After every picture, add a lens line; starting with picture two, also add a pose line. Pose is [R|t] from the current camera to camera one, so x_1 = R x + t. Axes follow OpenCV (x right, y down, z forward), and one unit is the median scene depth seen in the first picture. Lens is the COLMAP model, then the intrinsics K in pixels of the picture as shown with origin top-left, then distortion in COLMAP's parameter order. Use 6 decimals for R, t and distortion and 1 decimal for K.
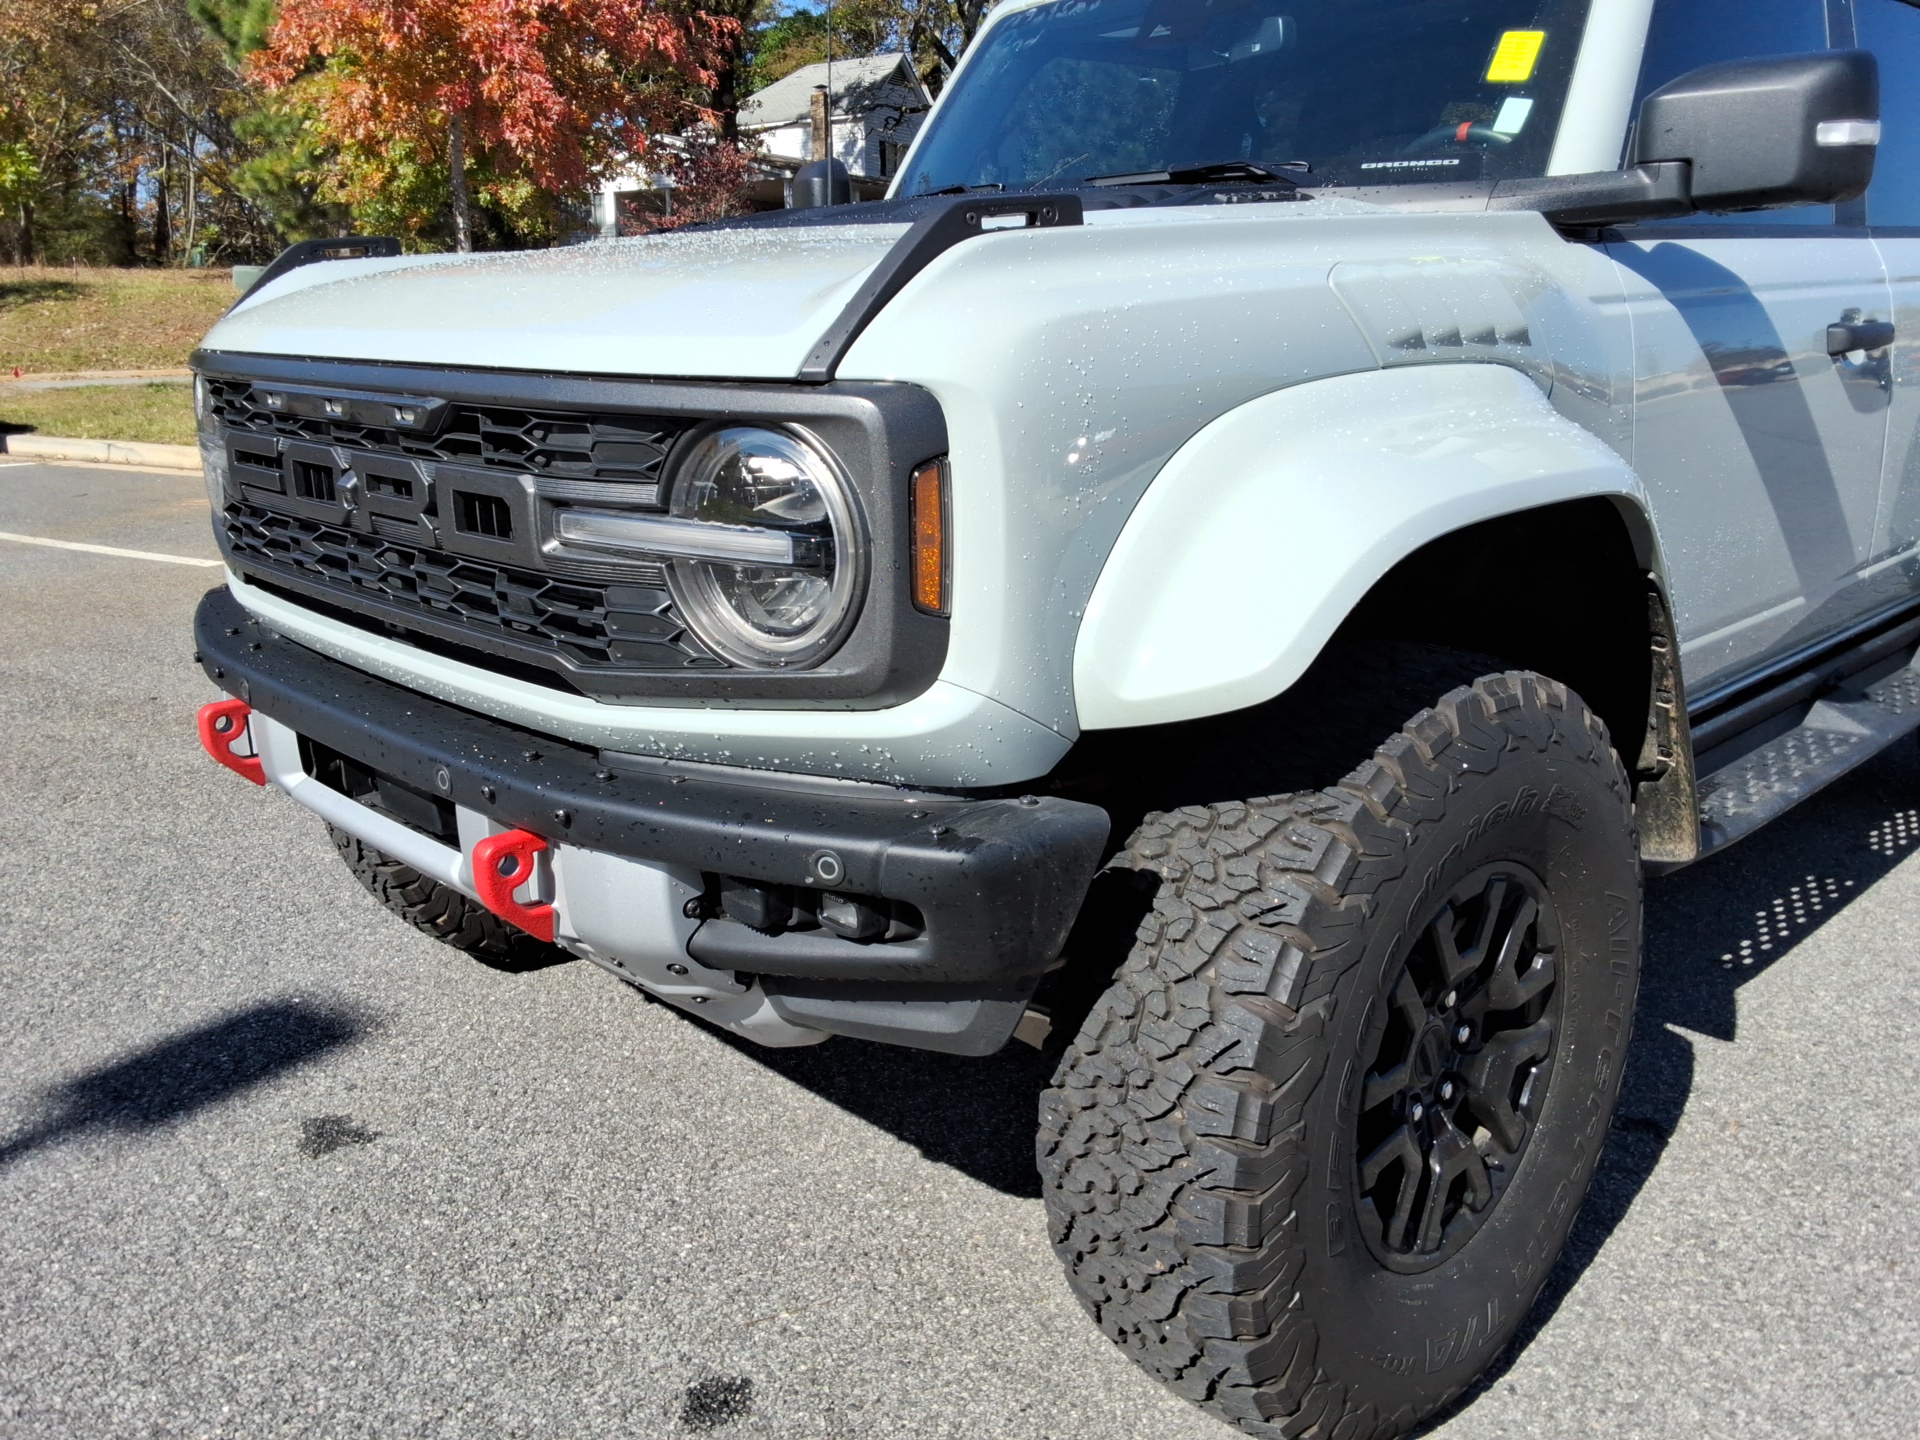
lens RADIAL K [[1552.8, 0, 970.5], [0, 1552.8, 710.0], [0, 0, 1]] dist [0.123816, -0.199941]
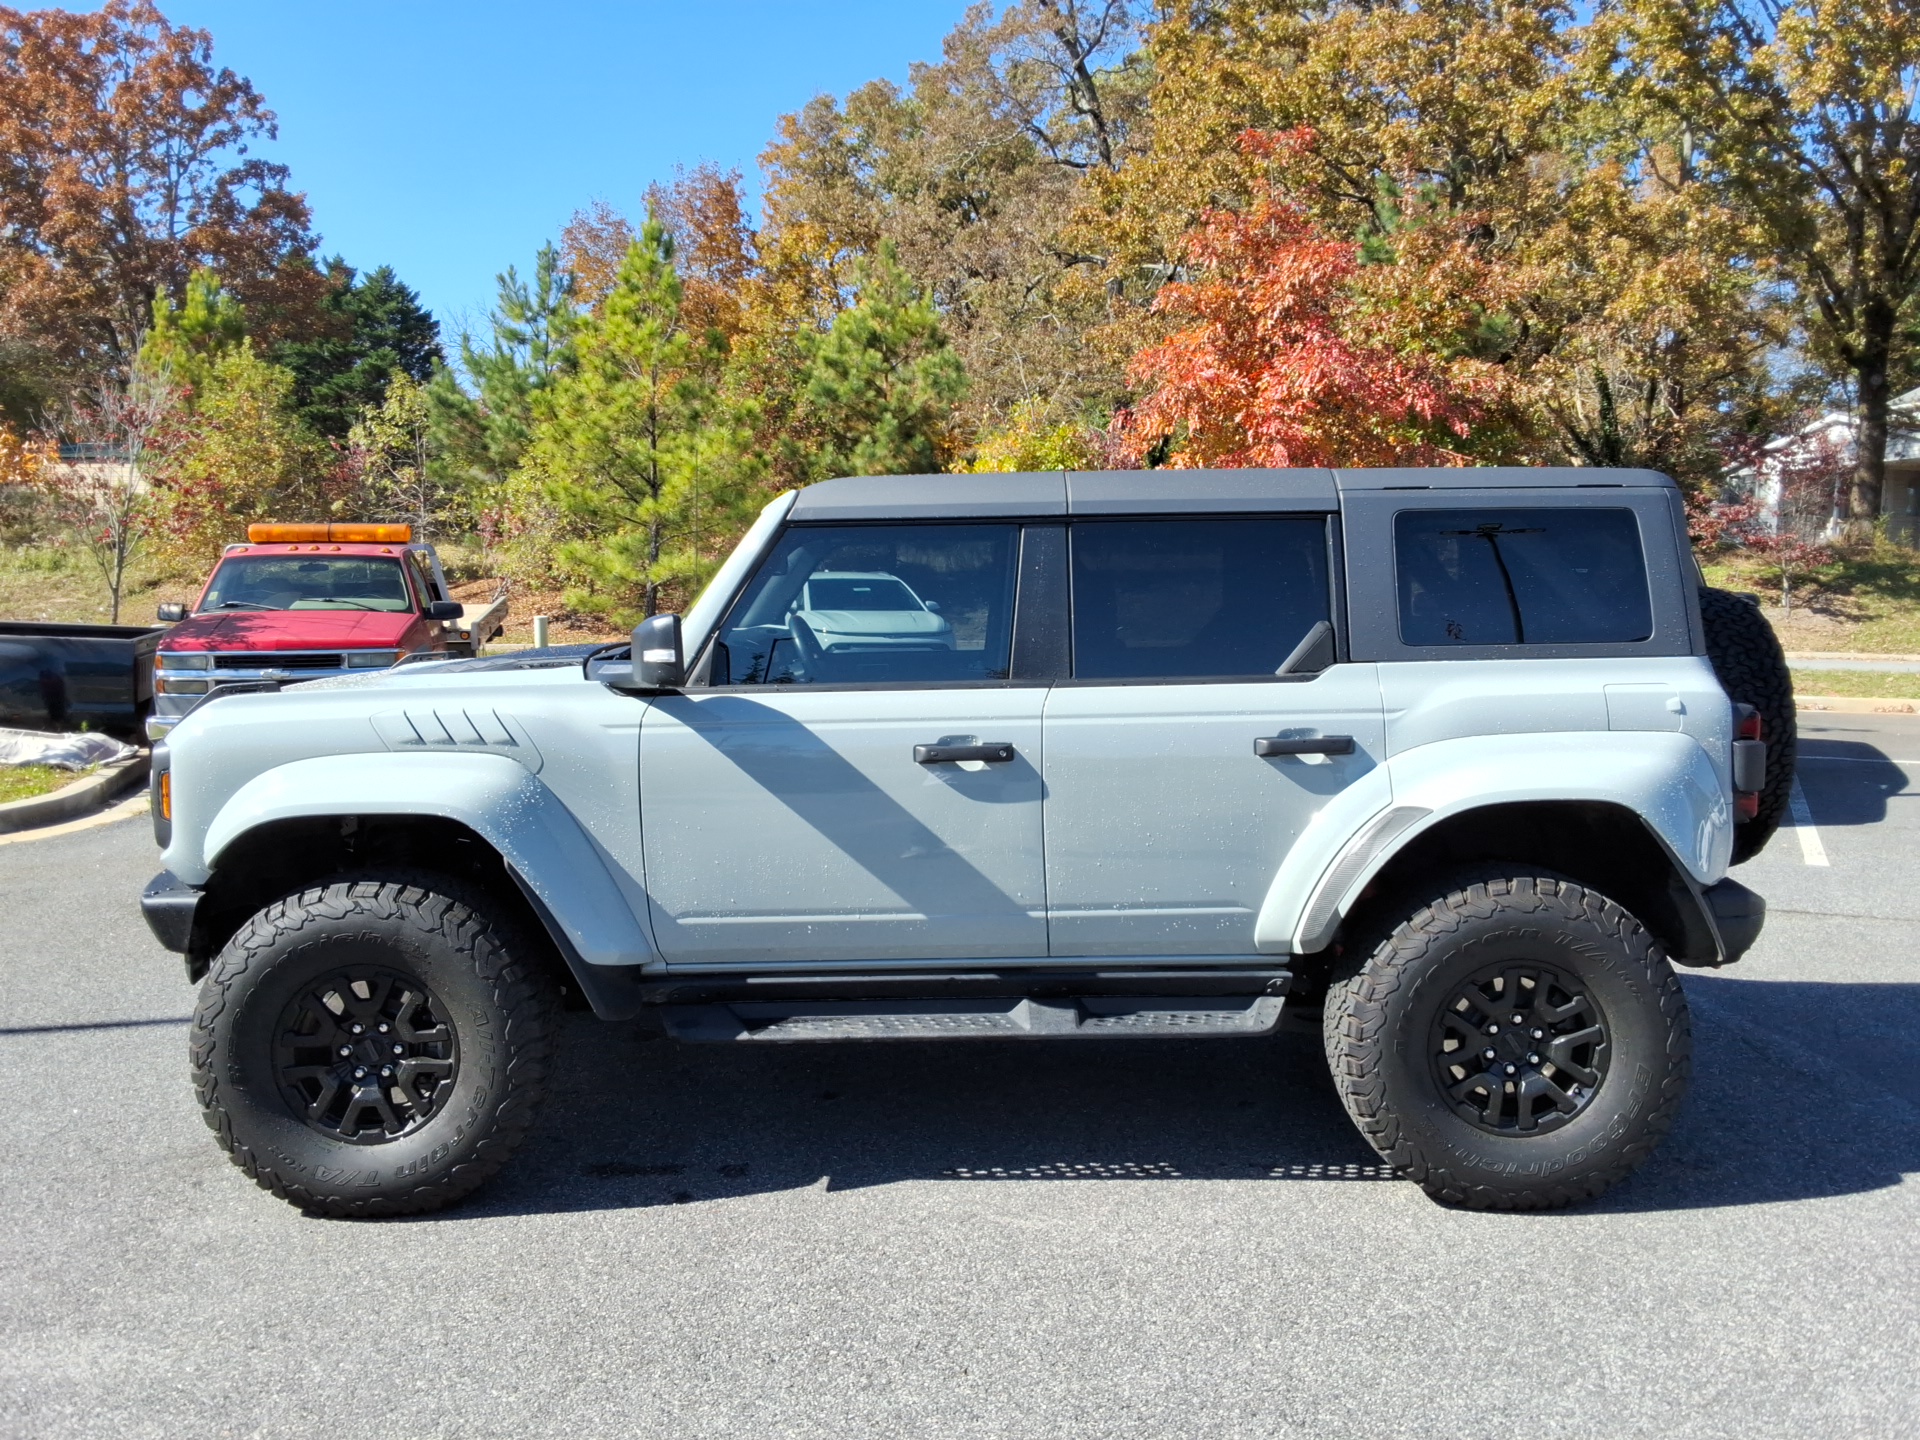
lens RADIAL K [[1552.8, 0, 970.5], [0, 1552.8, 710.0], [0, 0, 1]] dist [0.123816, -0.199941]
pose [[0.731152, 0.072008, -0.678404, 2.024116], [-0.181297, 0.979166, -0.091461, -0.175281], [0.657684, 0.189864, 0.728974, -0.152229]]
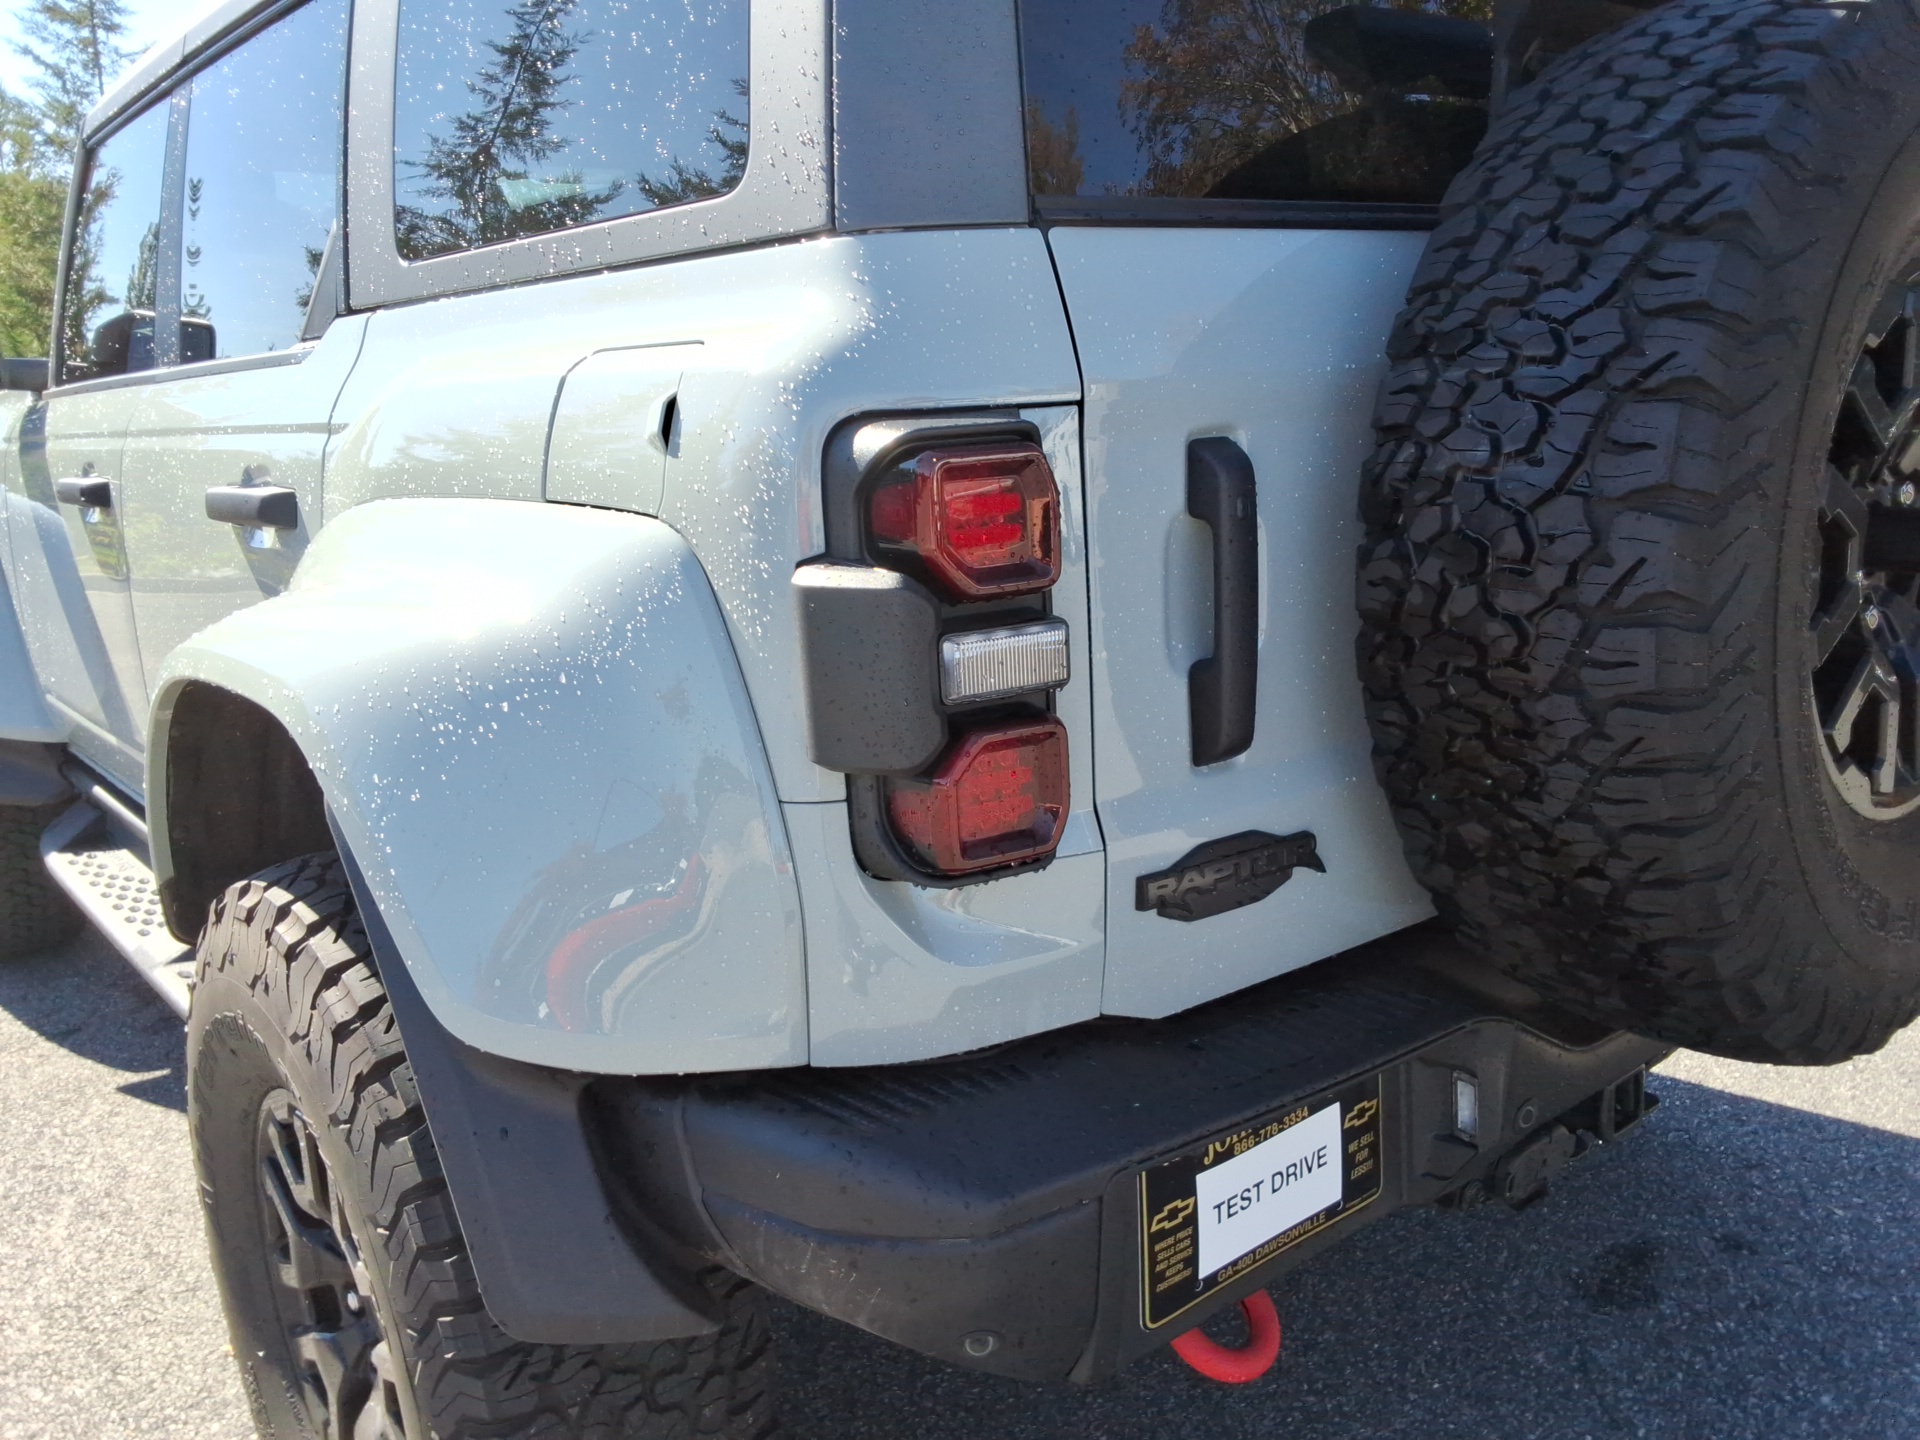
lens RADIAL K [[1552.8, 0, 970.5], [0, 1552.8, 710.0], [0, 0, 1]] dist [0.123816, -0.199941]
pose [[-0.070005, 0.230865, -0.970464, 1.873524], [-0.211634, 0.947268, 0.240614, -0.575466], [0.974839, 0.222227, -0.017454, 1.980627]]
